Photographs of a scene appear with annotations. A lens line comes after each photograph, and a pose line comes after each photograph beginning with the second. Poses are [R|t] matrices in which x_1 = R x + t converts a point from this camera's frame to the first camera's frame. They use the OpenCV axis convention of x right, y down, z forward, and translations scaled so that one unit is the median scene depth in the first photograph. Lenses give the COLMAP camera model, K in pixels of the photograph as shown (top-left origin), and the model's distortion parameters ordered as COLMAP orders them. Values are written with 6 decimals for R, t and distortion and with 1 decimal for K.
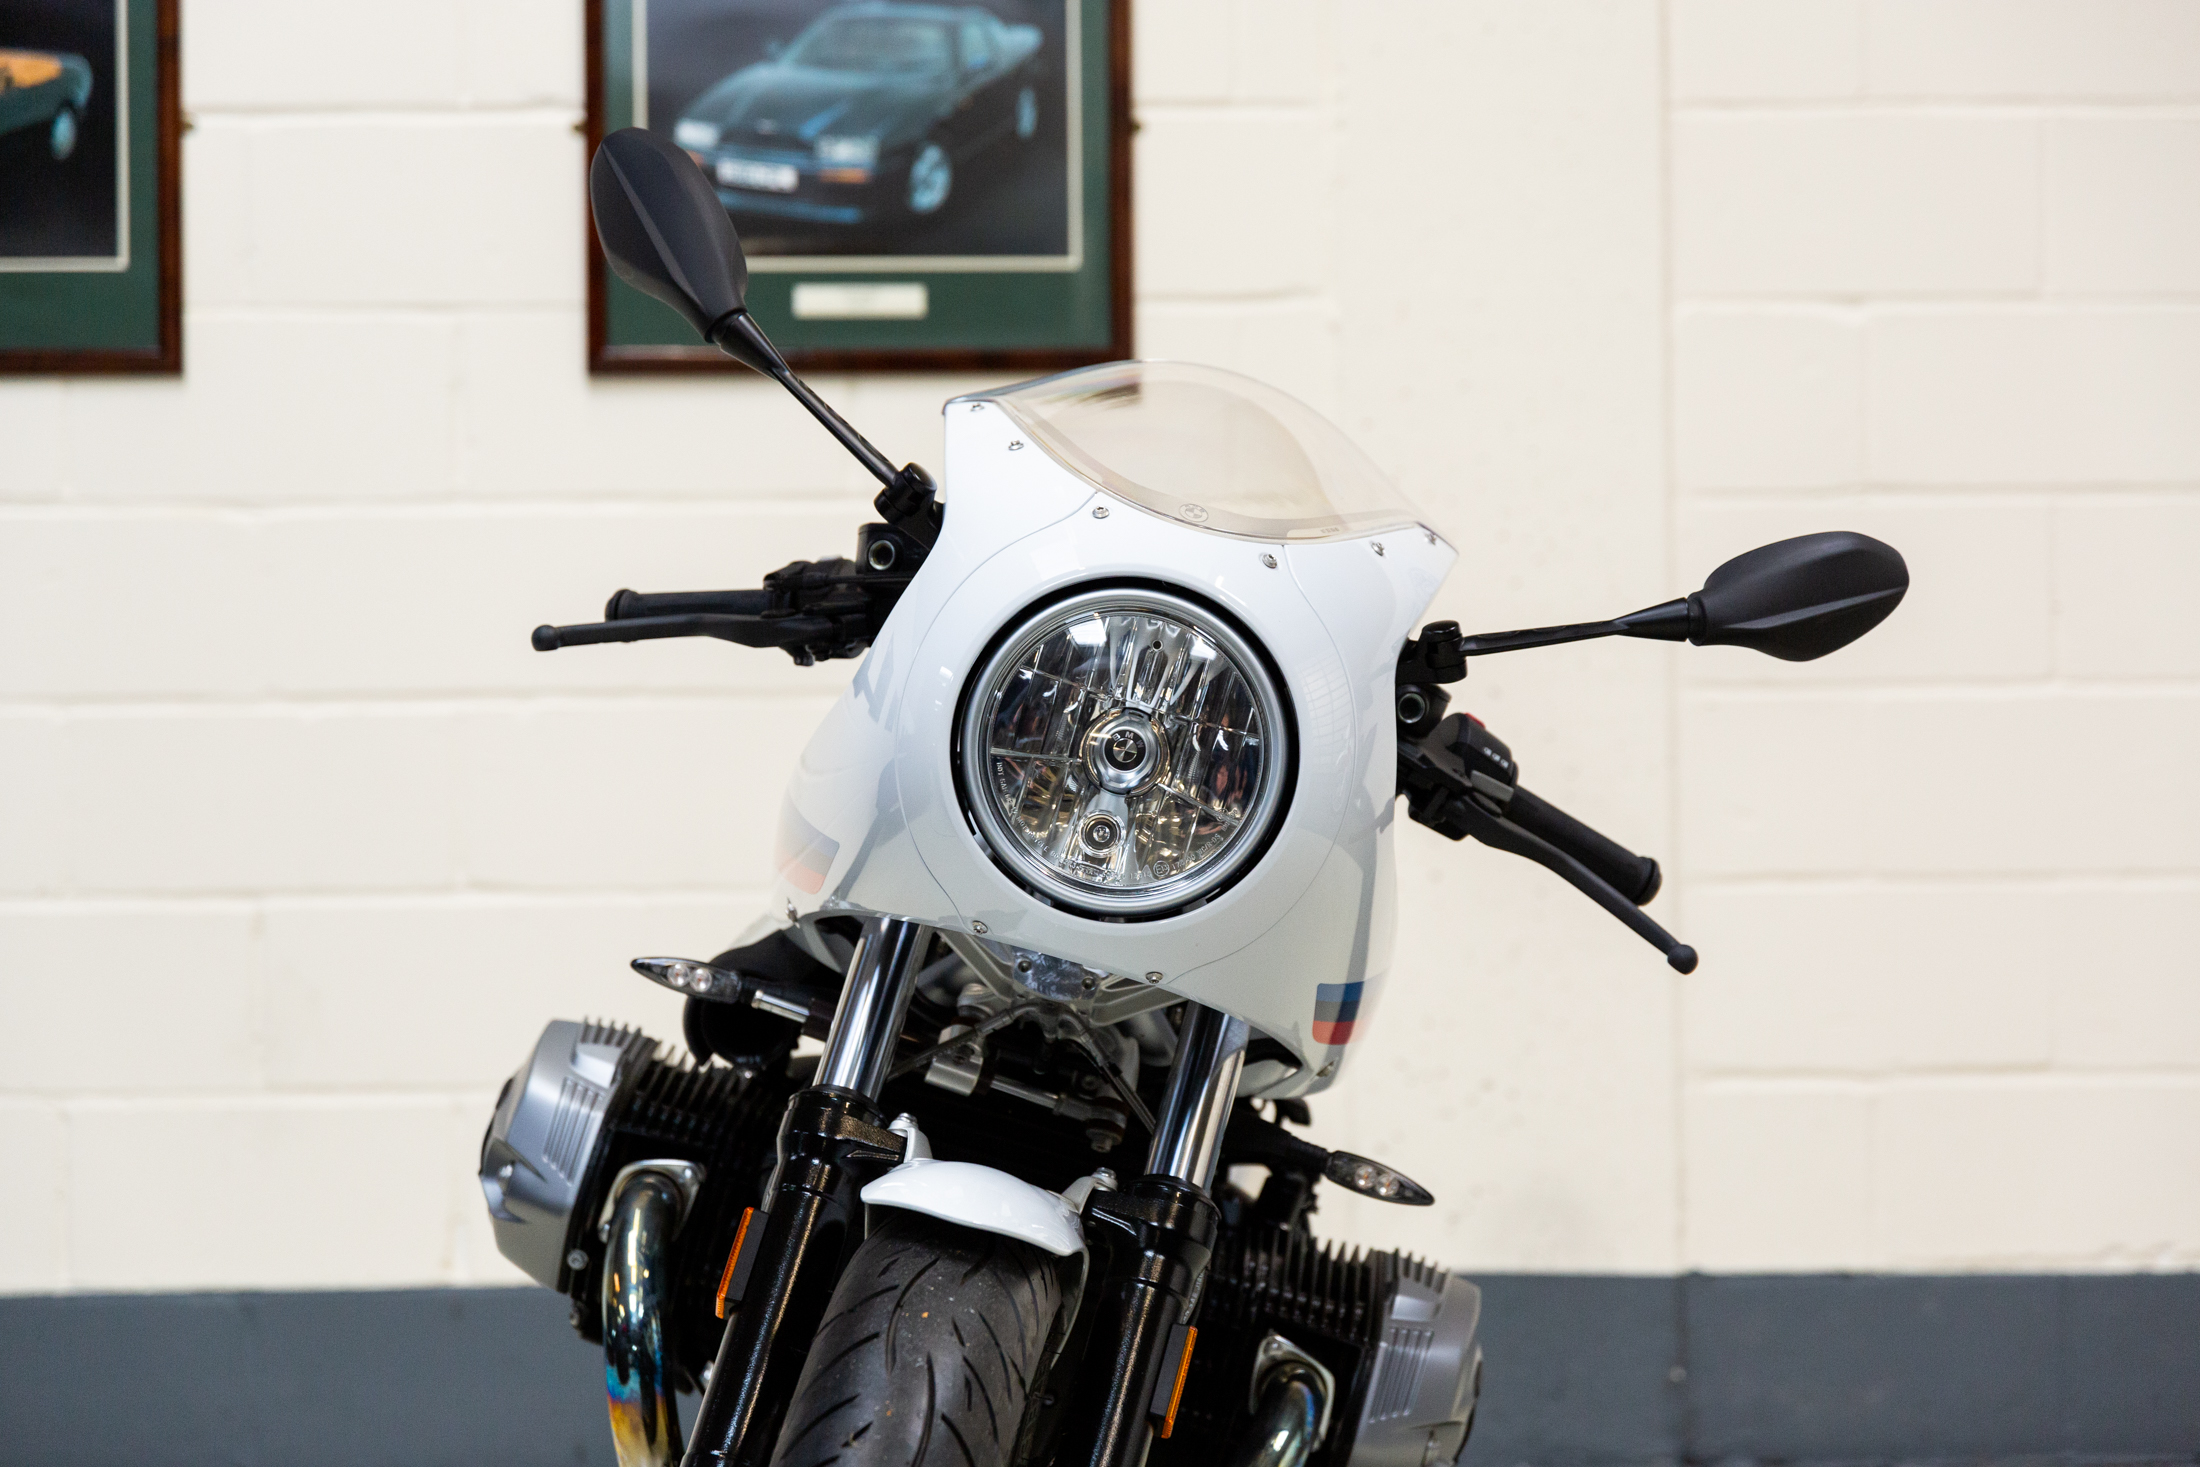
lens RADIAL K [[4060.2, 0, 1100.0], [0, 4060.2, 733.5], [0, 0, 1]] dist [0.006082, -0.035627]
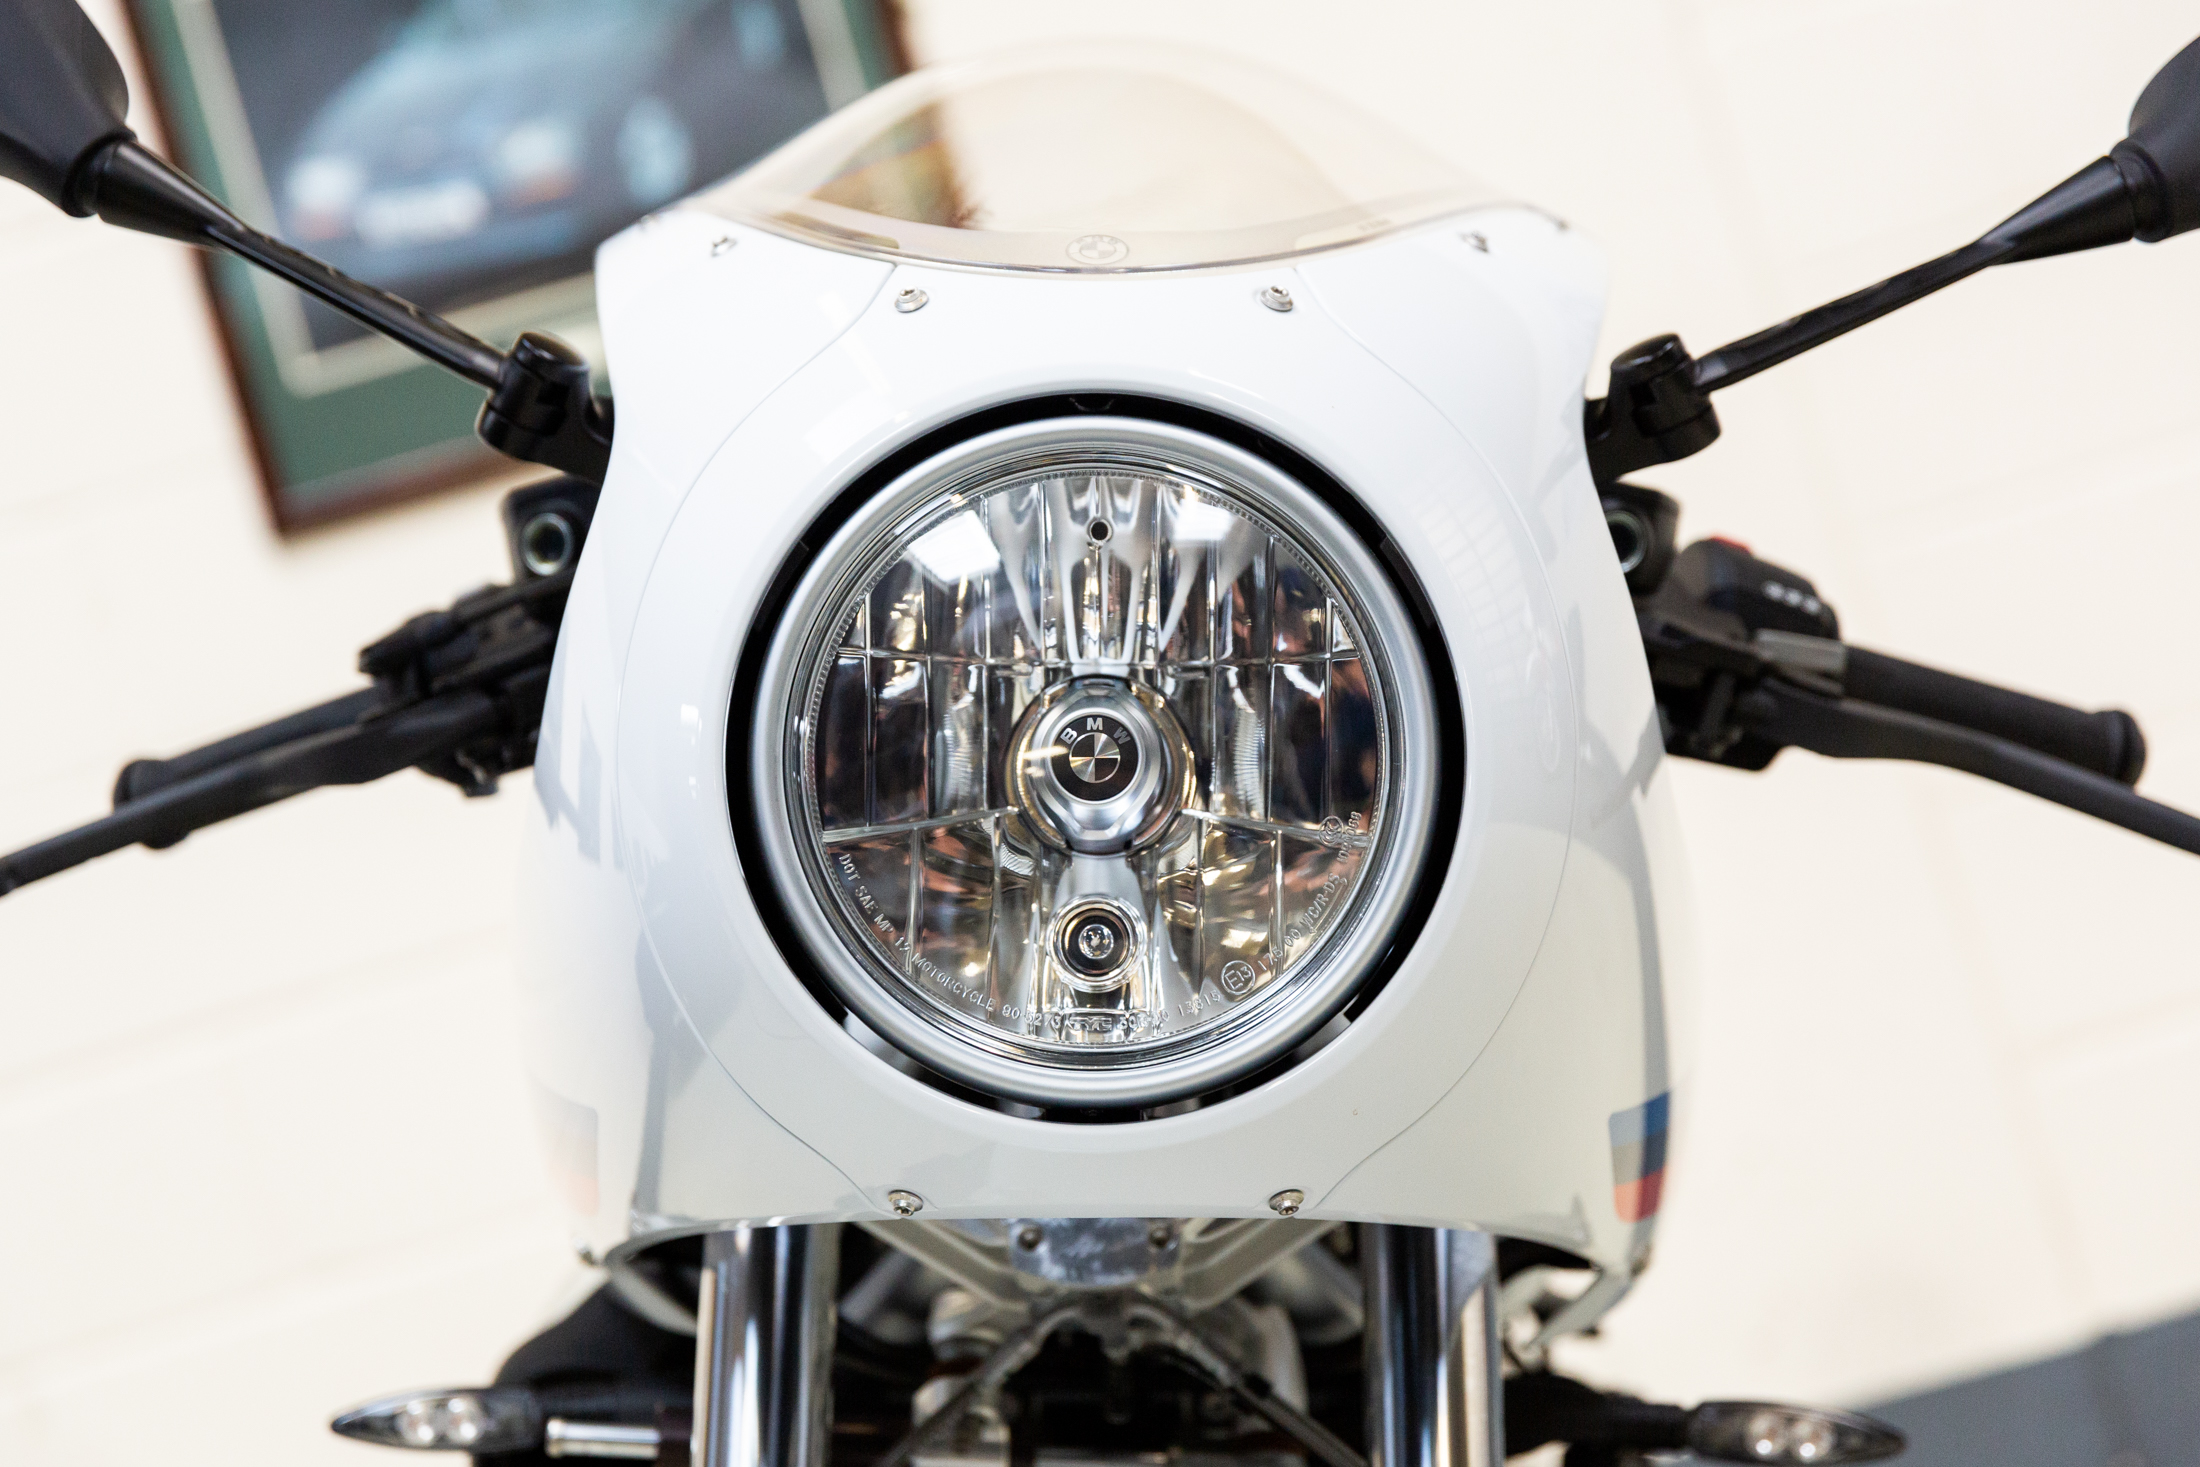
lens RADIAL K [[4386.7, 0, 1100.0], [0, 4386.7, 733.5], [0, 0, 1]] dist [-0.009262, -0.092418]
pose [[0.961151, -0.275993, 0.003982, 0.004917], [0.275980, 0.960656, -0.031214, 0.015719], [0.004789, 0.031100, 0.999505, 0.438924]]
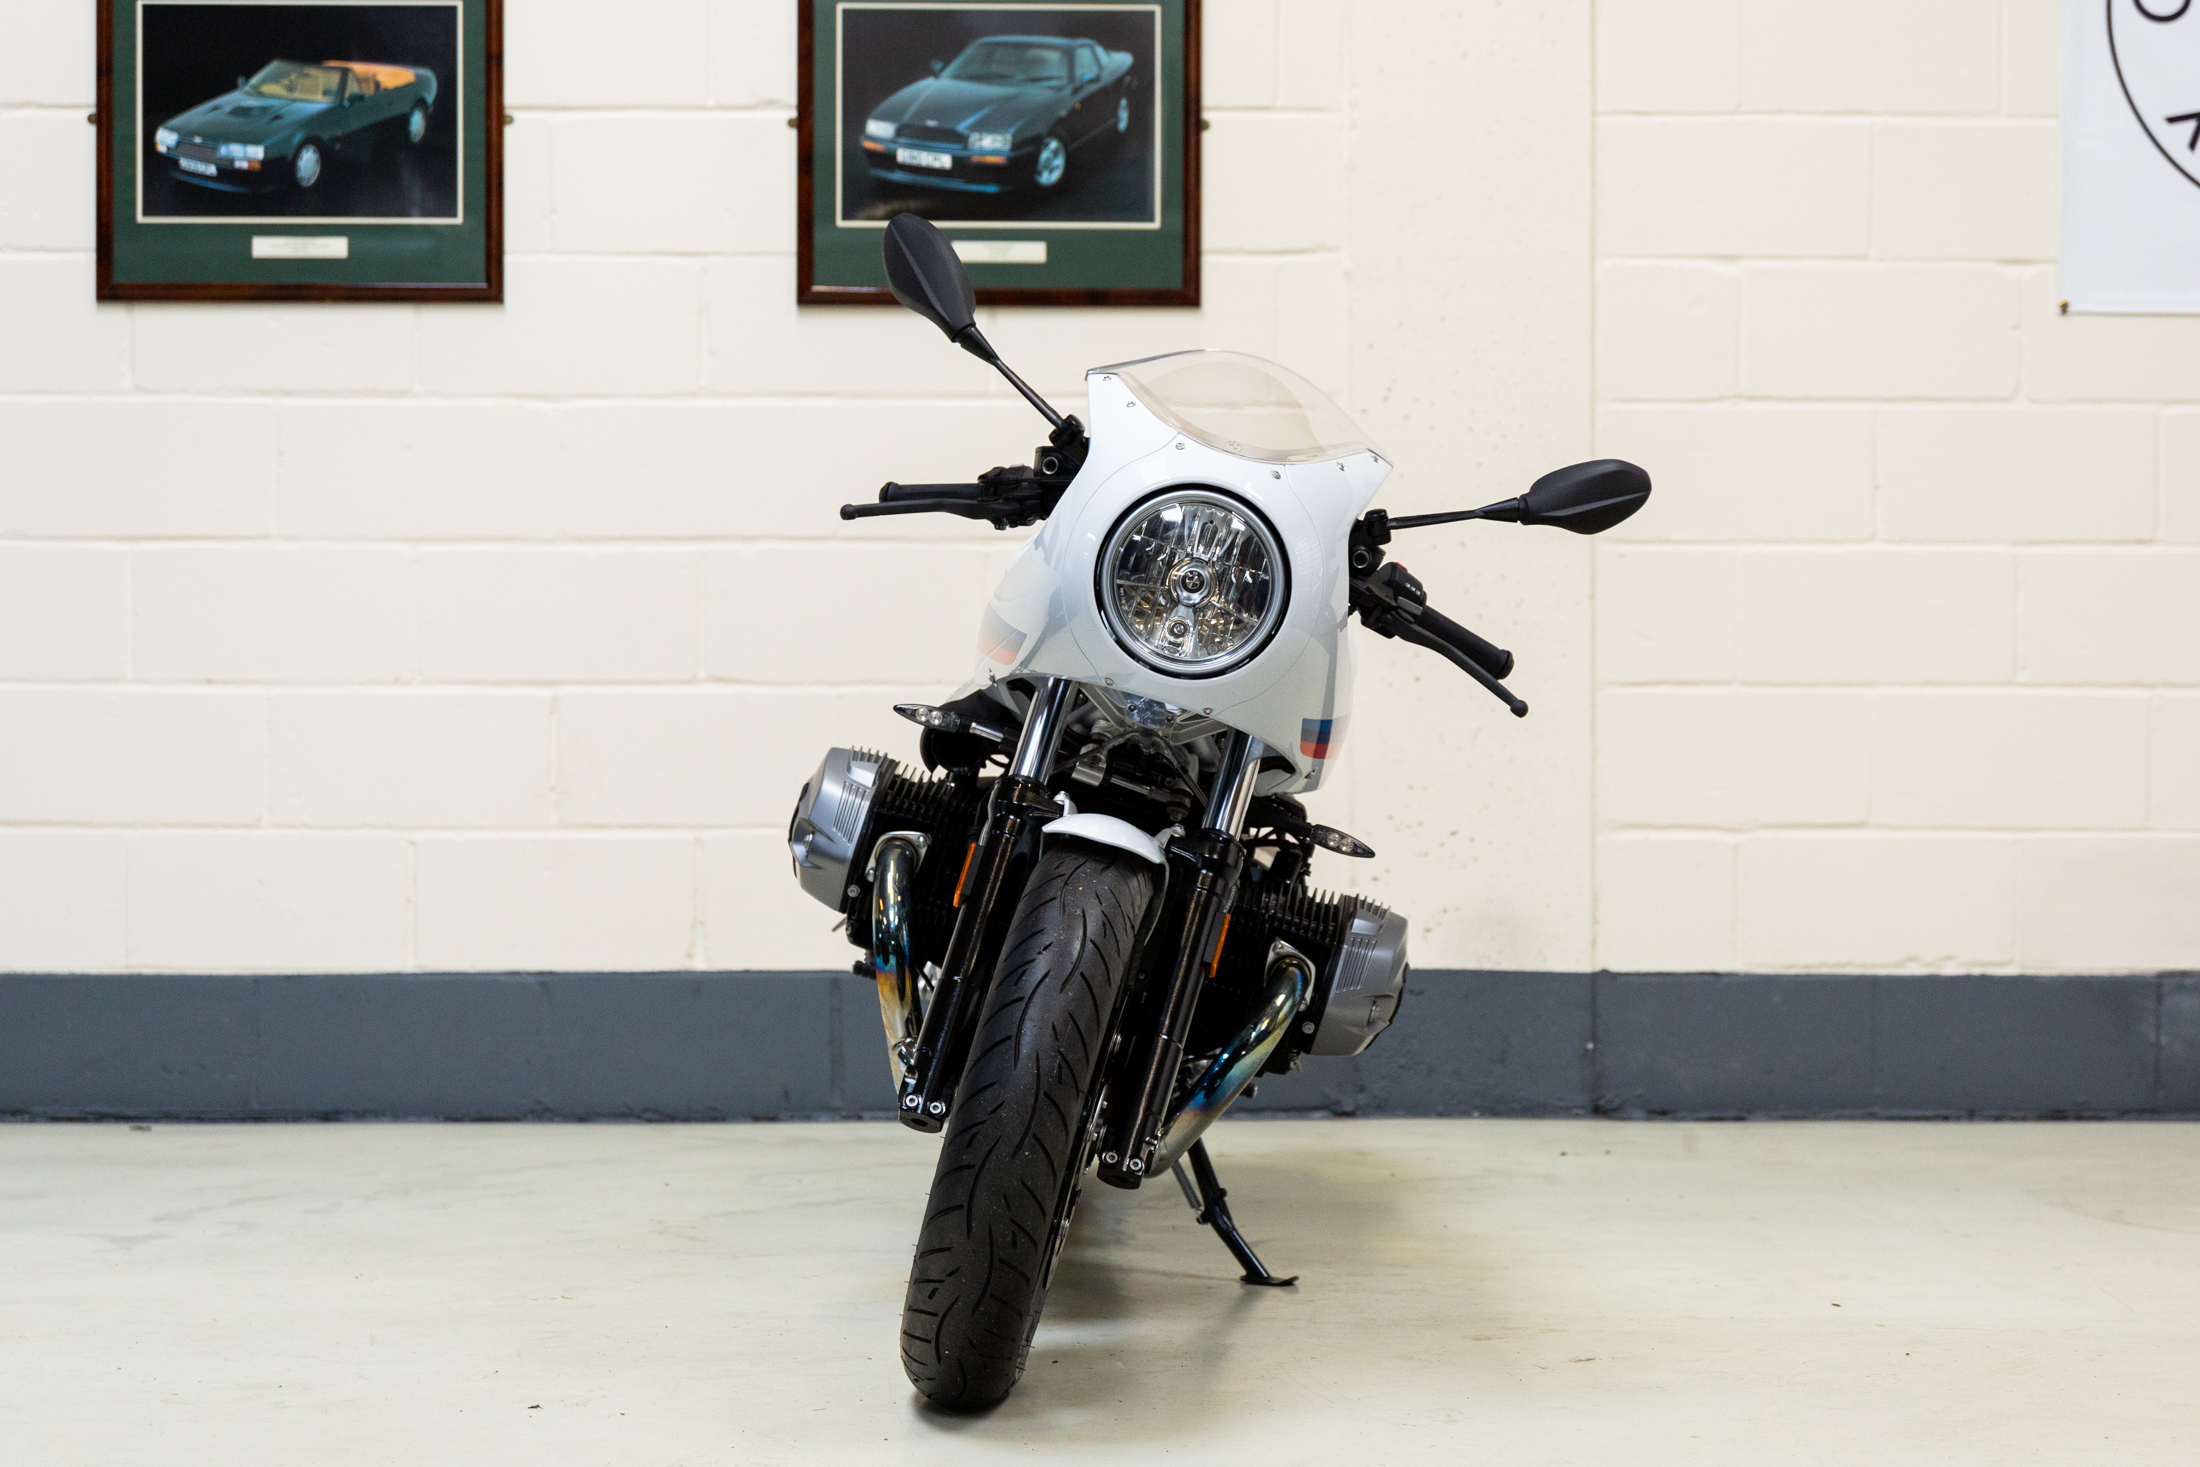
lens RADIAL K [[3980.5, 0, 1100.0], [0, 3980.5, 733.5], [0, 0, 1]] dist [-0.021410, 0.008463]
pose [[0.999826, 0.010830, -0.015183, -0.006422], [-0.010208, 0.999128, 0.040476, 0.000337], [0.015609, -0.040314, 0.999065, -0.654848]]
